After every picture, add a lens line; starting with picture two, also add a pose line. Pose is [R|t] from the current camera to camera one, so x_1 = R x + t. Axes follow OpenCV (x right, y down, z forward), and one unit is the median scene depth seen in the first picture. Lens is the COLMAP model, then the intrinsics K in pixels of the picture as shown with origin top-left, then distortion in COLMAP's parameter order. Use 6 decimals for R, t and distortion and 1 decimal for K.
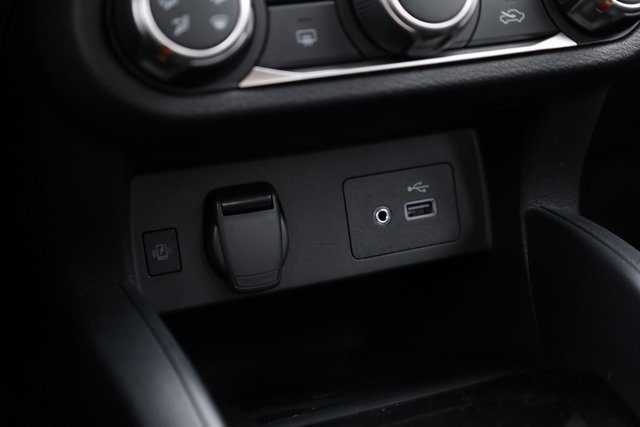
lens RADIAL K [[940.2, 0, 318.0], [0, 940.2, 213.8], [0, 0, 1]] dist [-0.007671, 0.000000]
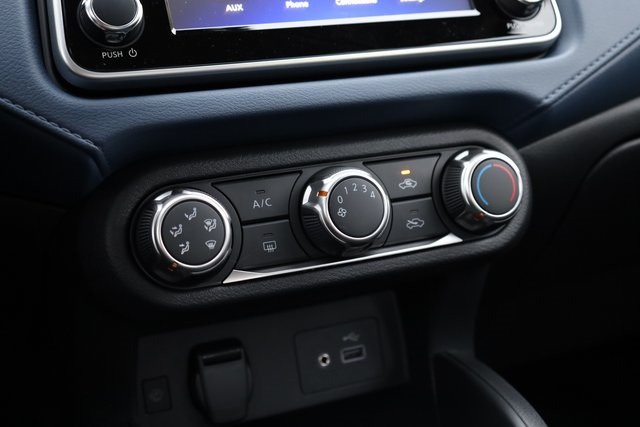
lens RADIAL K [[940.2, 0, 321.2], [0, 940.2, 212.7], [0, 0, 1]] dist [-0.007671, 0.000000]
pose [[0.997532, -0.008663, 0.069671, -0.029640], [0.015190, 0.995484, -0.093706, -0.094673], [-0.068545, 0.094533, 0.993159, -0.372080]]
